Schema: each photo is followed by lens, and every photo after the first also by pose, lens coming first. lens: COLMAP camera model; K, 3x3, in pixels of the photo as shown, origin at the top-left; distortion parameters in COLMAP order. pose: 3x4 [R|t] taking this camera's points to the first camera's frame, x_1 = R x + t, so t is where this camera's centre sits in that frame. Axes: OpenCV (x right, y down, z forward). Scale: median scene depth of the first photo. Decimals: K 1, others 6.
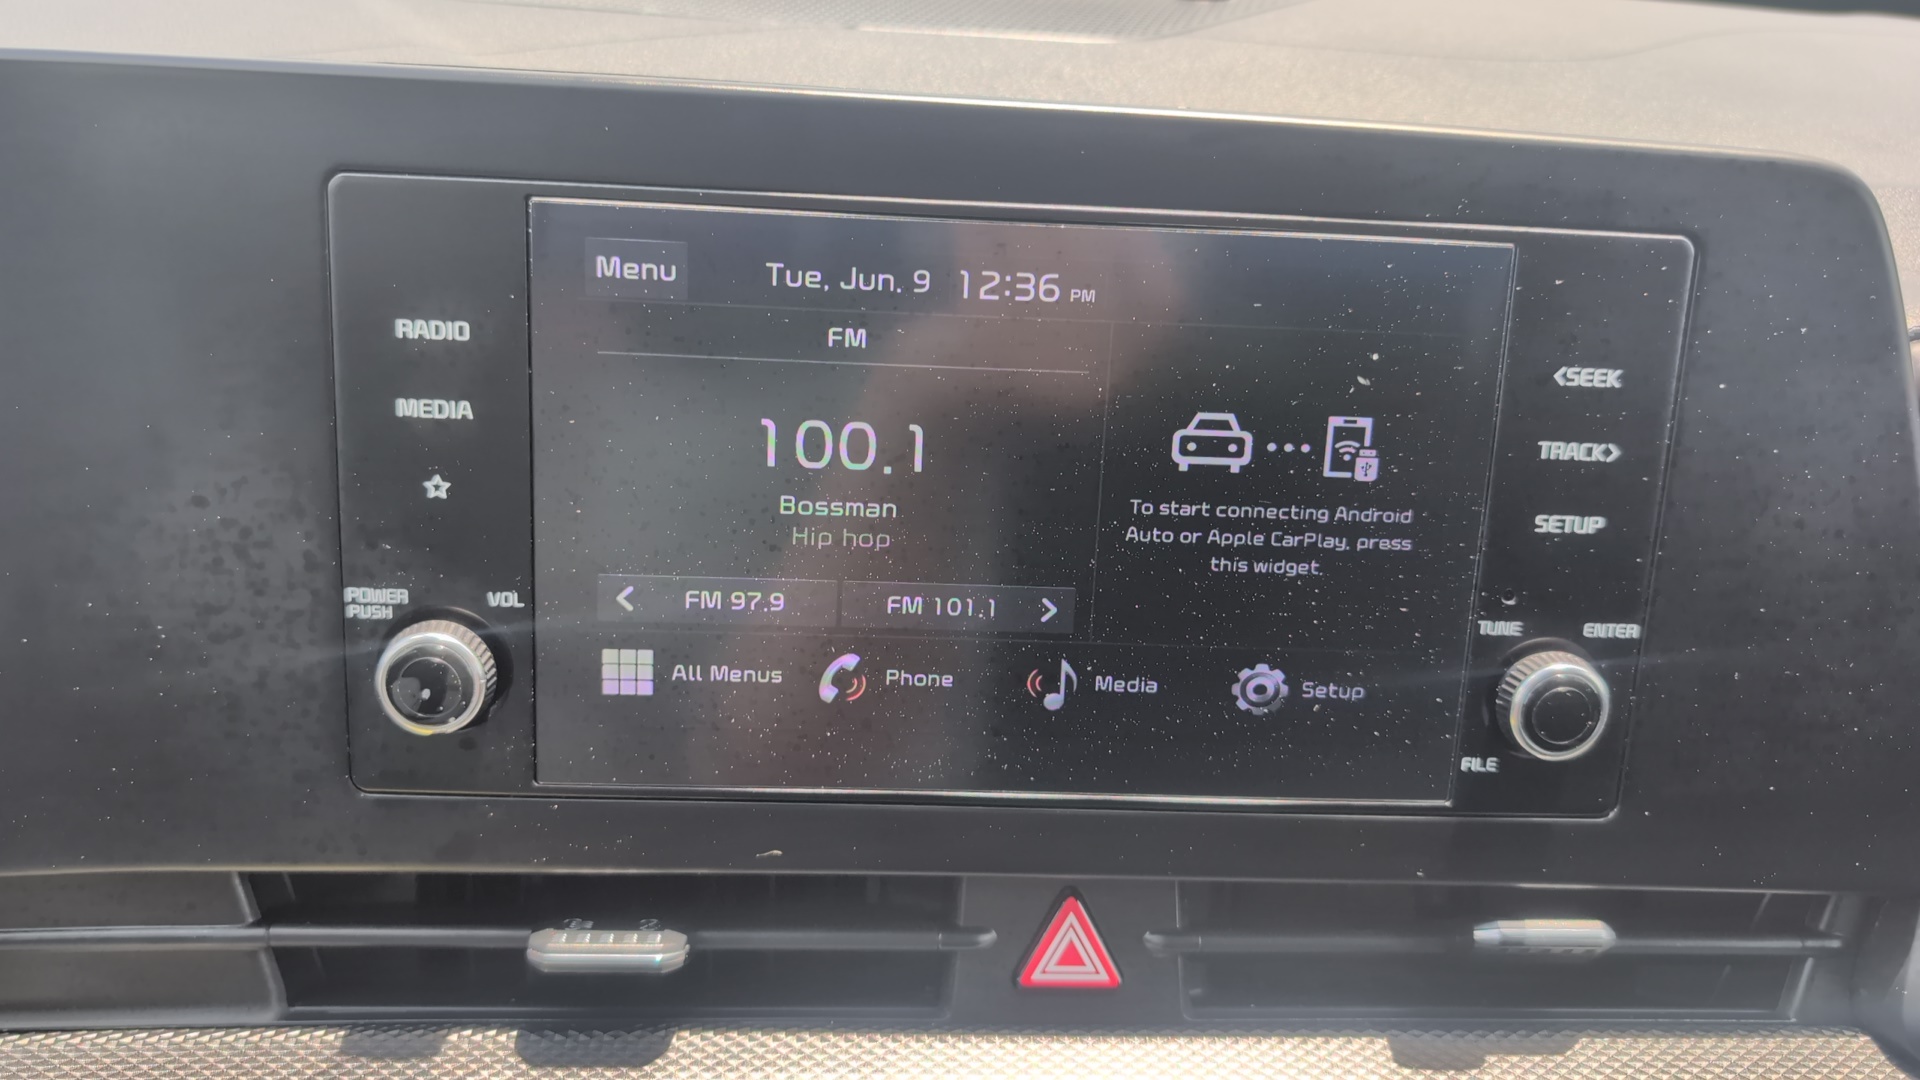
lens RADIAL K [[1625.2, 0, 992.5], [0, 1625.2, 523.8], [0, 0, 1]] dist [0.013320, -0.076944]
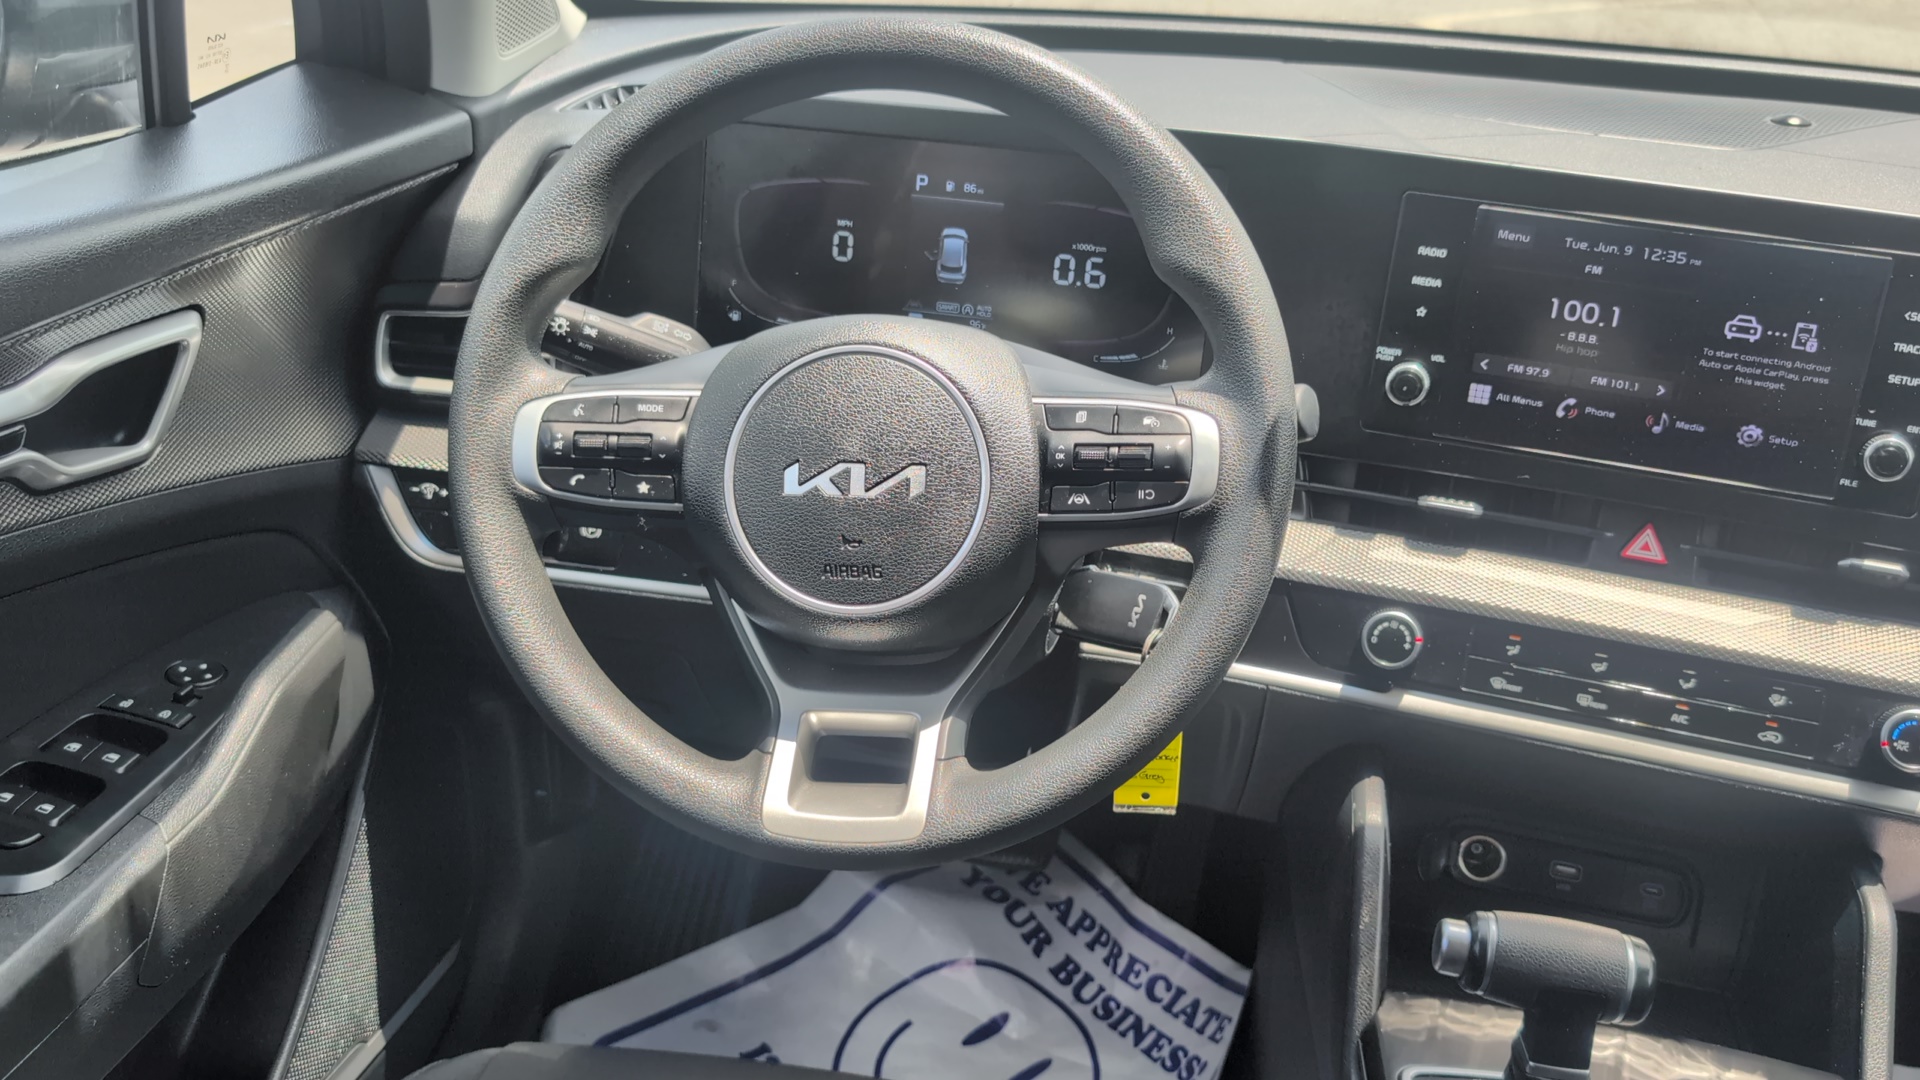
lens RADIAL K [[1625.2, 0, 956.4], [0, 1625.2, 539.1], [0, 0, 1]] dist [0.013320, -0.076944]
pose [[0.927159, 0.146091, -0.345011, -0.072087], [-0.147669, 0.988795, 0.021861, 0.378583], [0.344339, 0.030679, 0.938344, -1.653540]]
